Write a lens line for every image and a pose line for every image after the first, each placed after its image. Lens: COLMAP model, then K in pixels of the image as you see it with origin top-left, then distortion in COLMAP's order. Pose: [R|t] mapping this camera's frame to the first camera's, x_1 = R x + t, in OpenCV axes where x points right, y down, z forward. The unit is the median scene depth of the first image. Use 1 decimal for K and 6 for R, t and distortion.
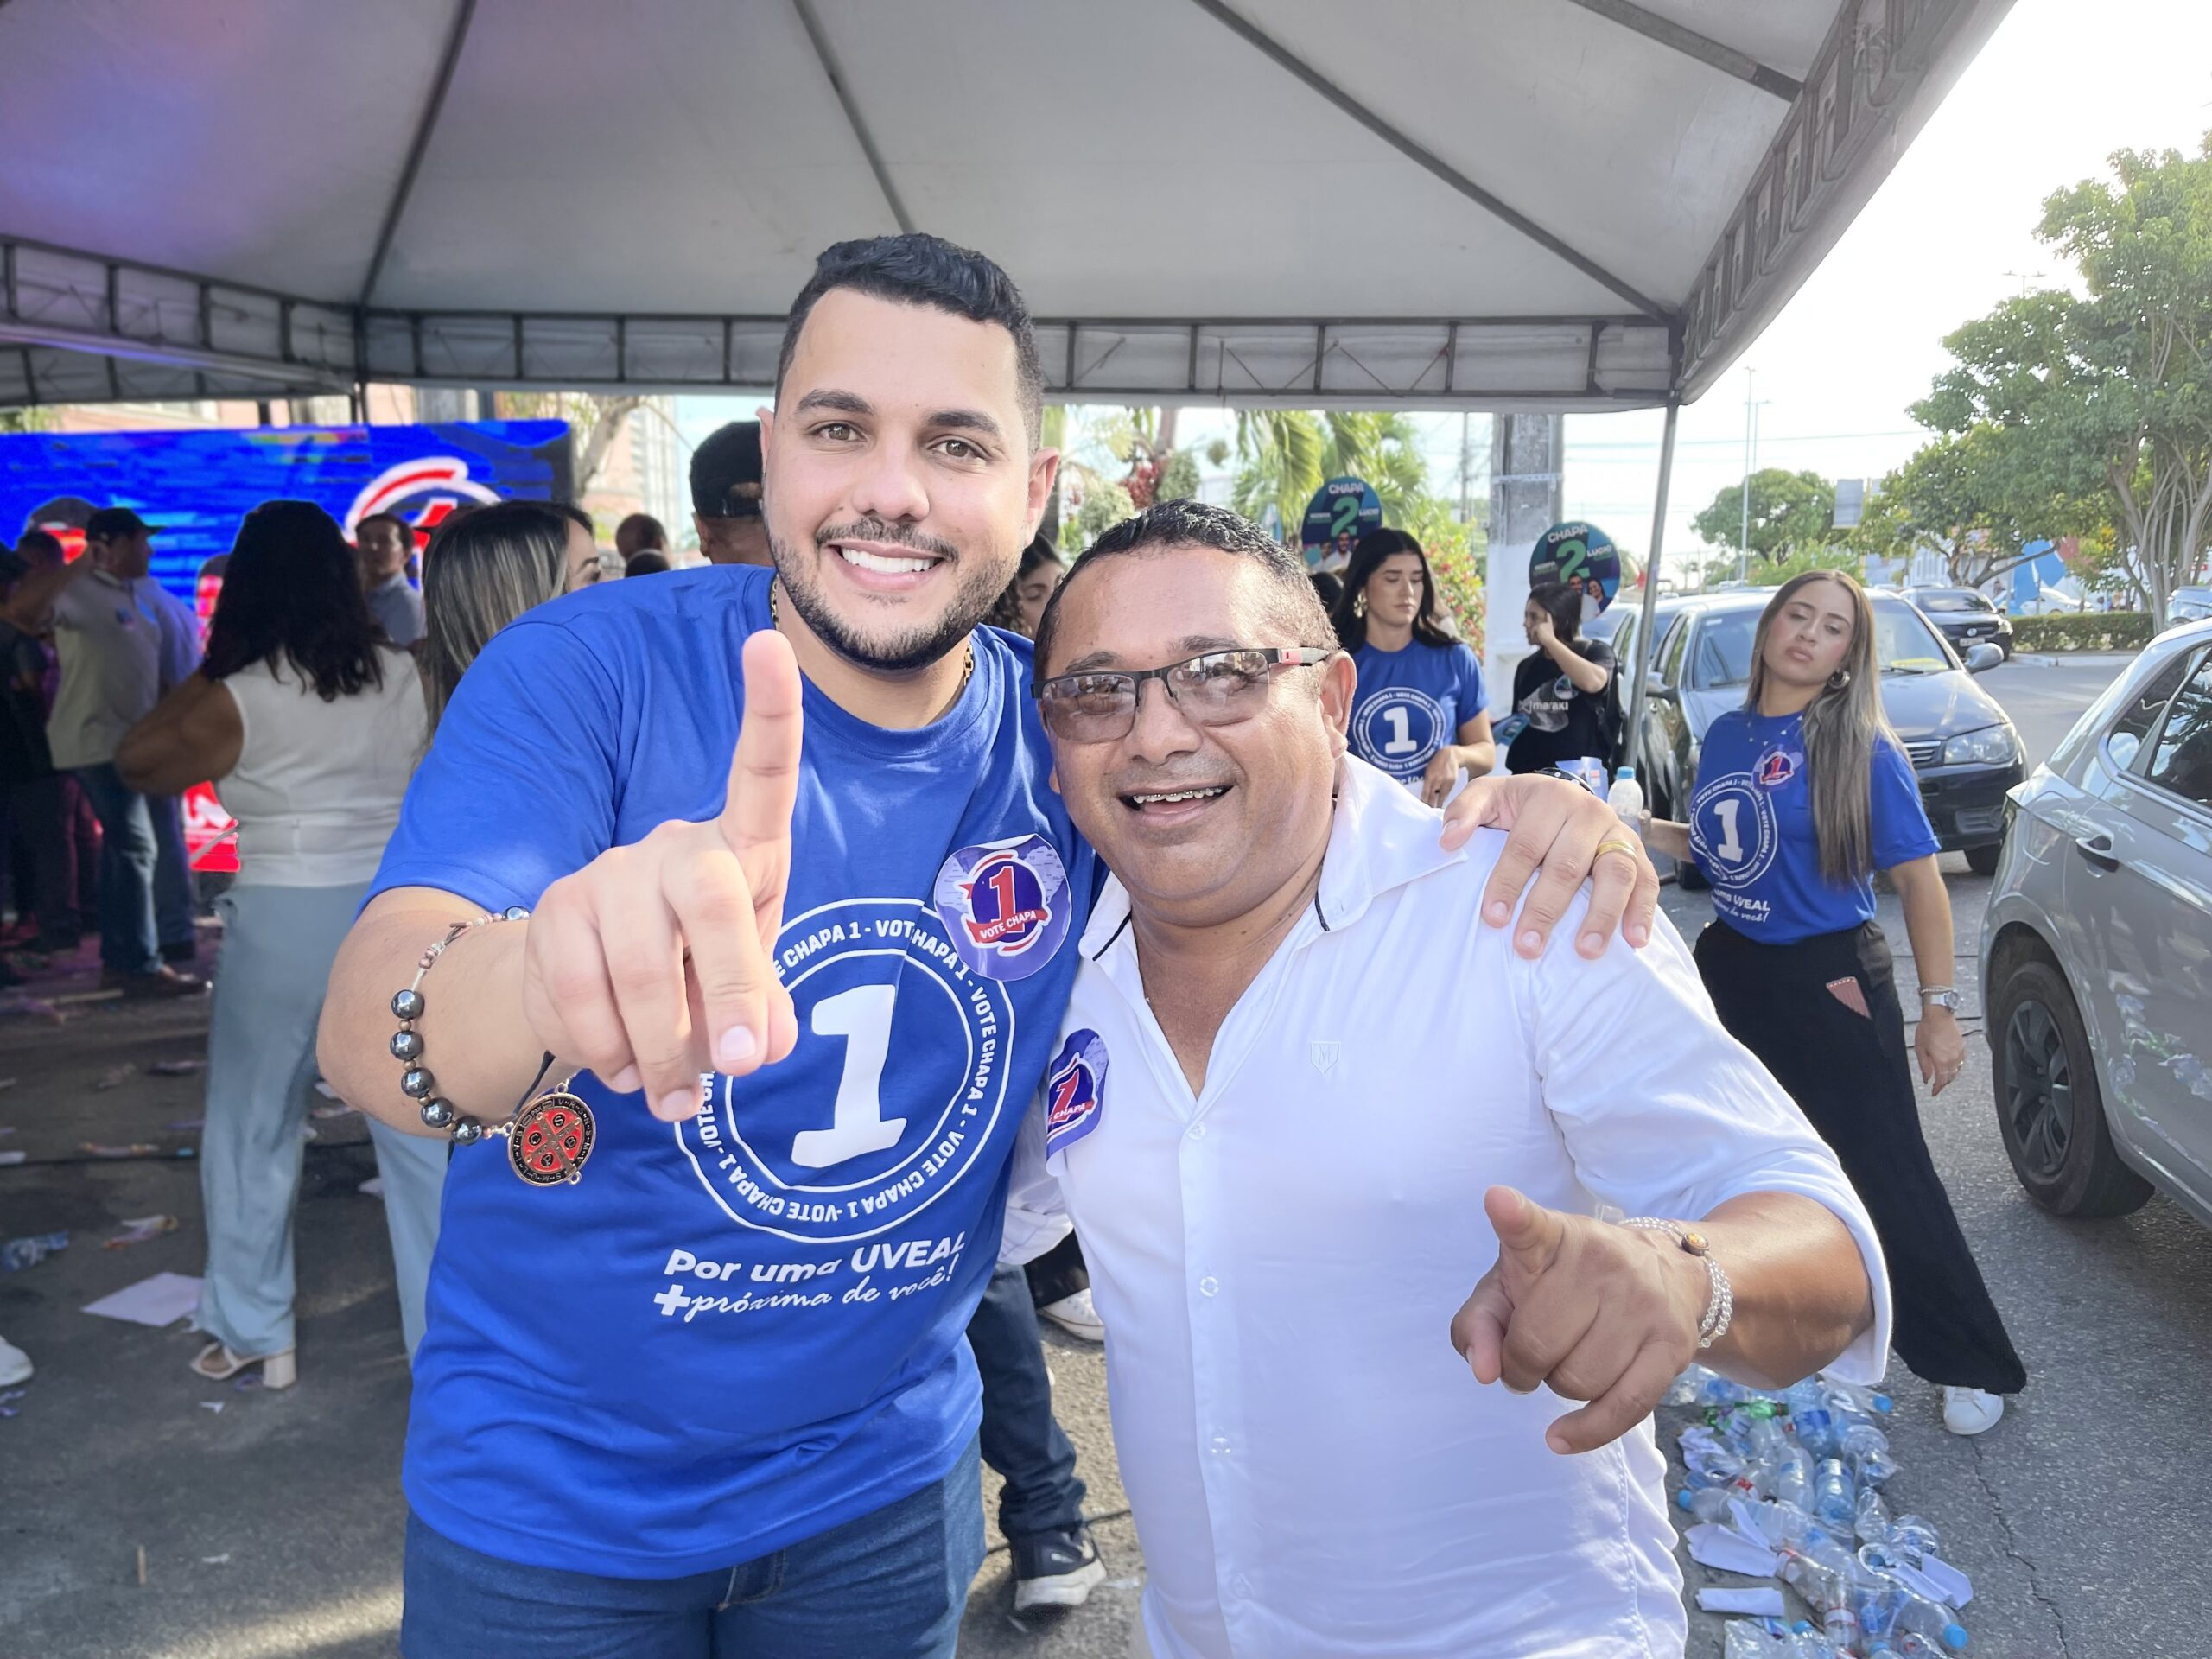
lens RADIAL K [[1695.2, 0, 1102.6], [0, 1695.2, 836.1], [0, 0, 1]] dist [0.071825, -0.116748]
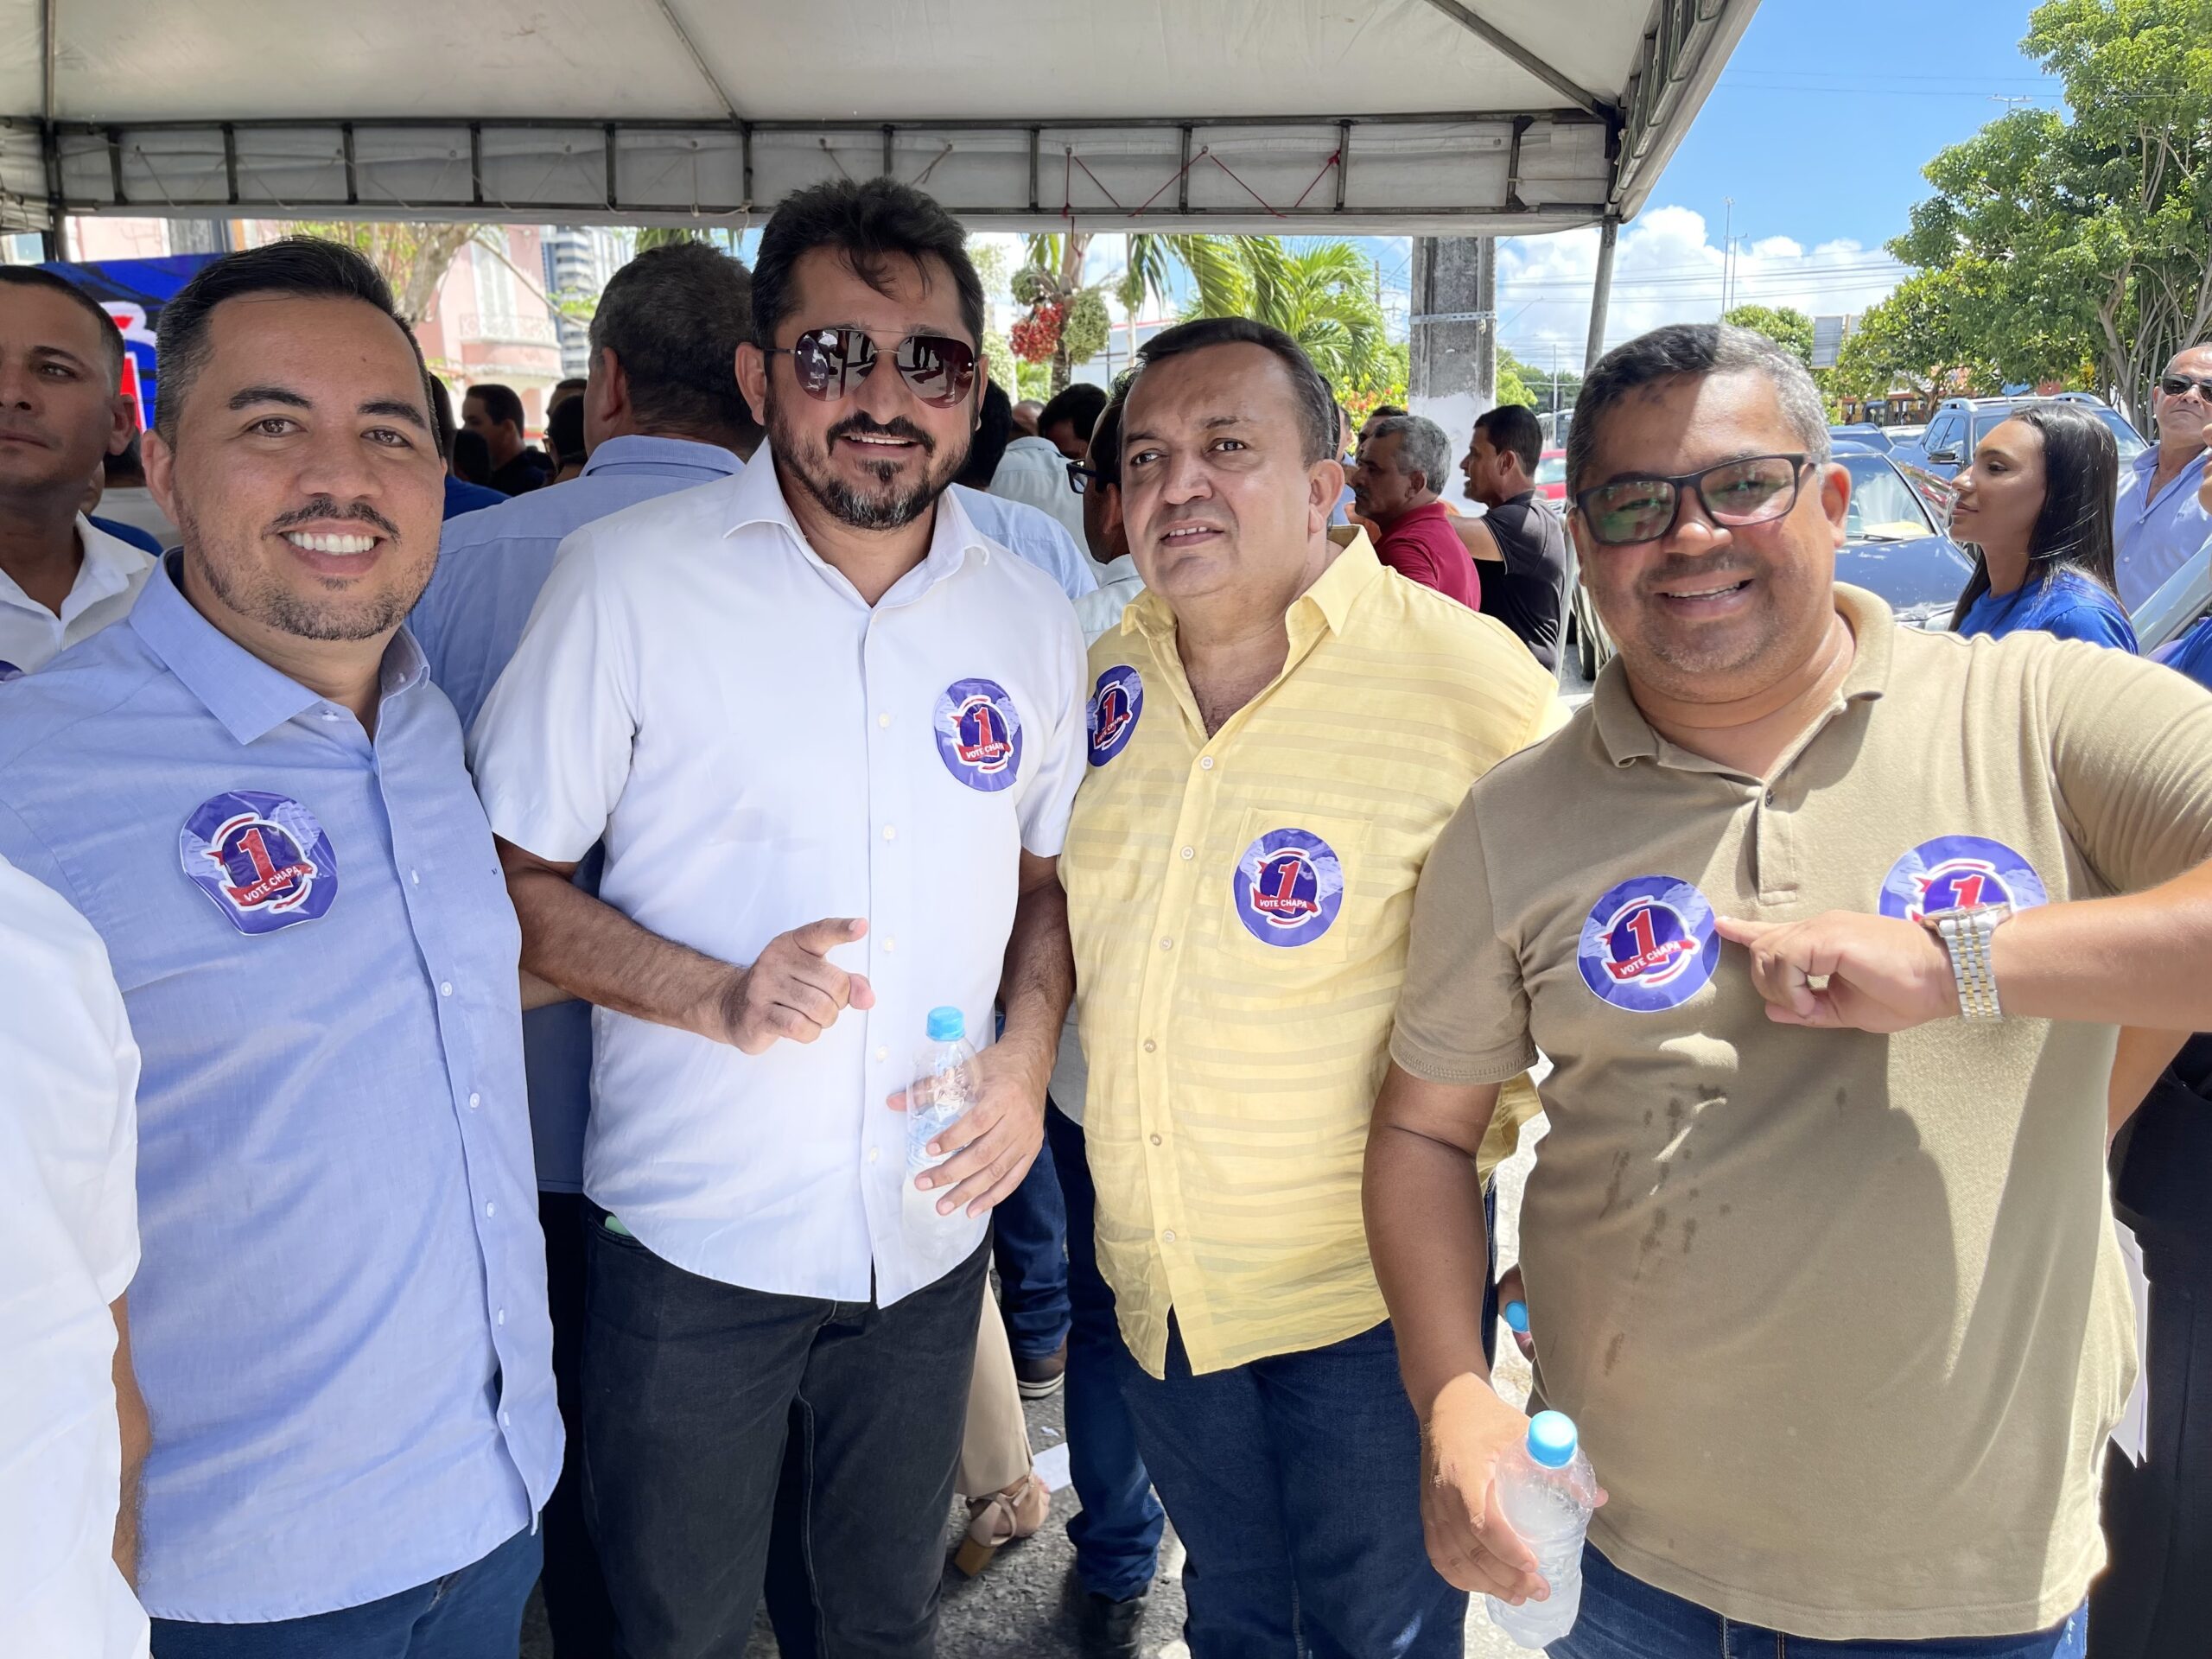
lens RADIAL K [[1693.1, 0, 1106.0], [0, 1693.1, 829.5], [0, 0, 1]] dist [0.067180, -0.106233]
pose [[0.999786, -0.013164, 0.015971, 0.068027], [0.011815, 0.996581, 0.081776, -0.029543], [-0.016993, -0.081570, 0.996523, 0.149657]]
